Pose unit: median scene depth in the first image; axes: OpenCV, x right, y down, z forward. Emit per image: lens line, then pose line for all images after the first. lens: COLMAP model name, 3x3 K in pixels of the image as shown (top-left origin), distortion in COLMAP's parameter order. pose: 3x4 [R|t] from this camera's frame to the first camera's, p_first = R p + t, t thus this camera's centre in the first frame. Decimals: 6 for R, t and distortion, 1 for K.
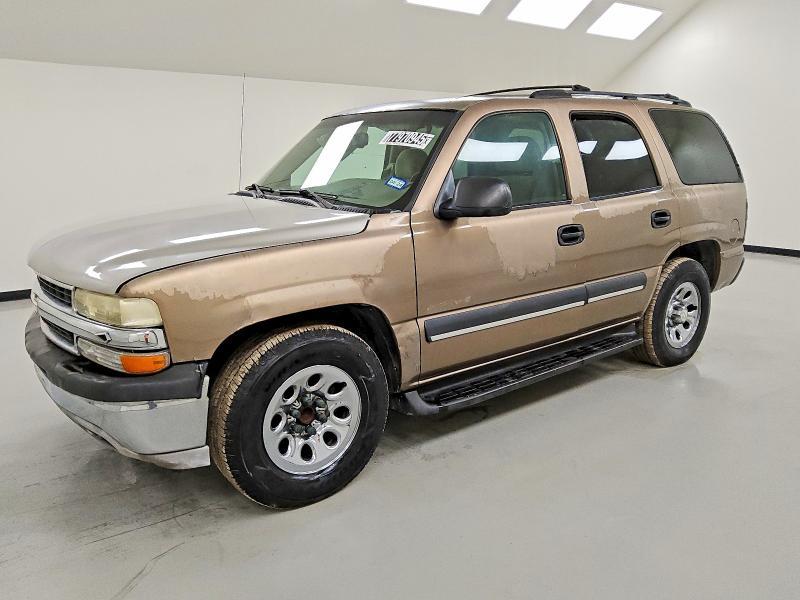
lens RADIAL K [[579.4, 0, 401.8], [0, 579.4, 310.9], [0, 0, 1]] dist [-0.007409, -0.005940]
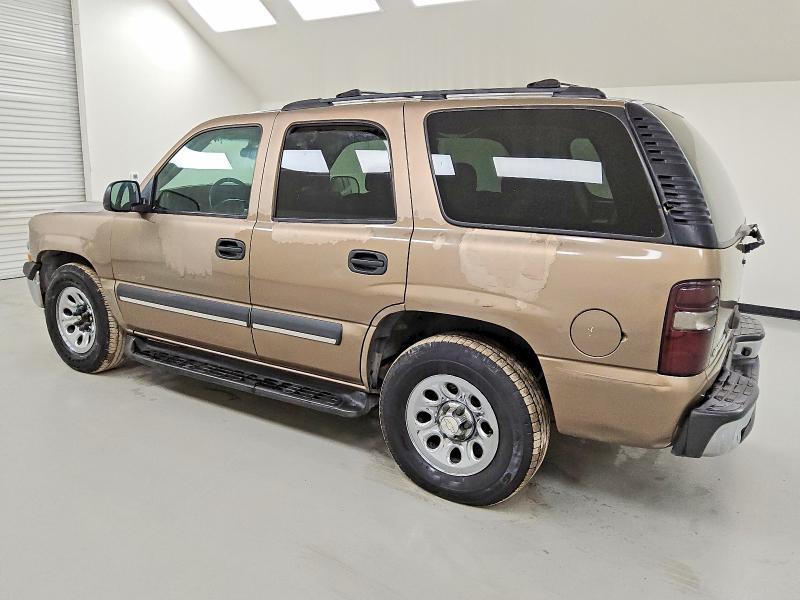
lens RADIAL K [[602.0, 0, 411.9], [0, 602.0, 298.7], [0, 0, 1]] dist [0.008396, -0.000044]
pose [[0.403932, 0.236494, -0.883691, 1.218540], [-0.257446, 0.956350, 0.138261, -0.247833], [0.877816, 0.171654, 0.447185, 0.754016]]
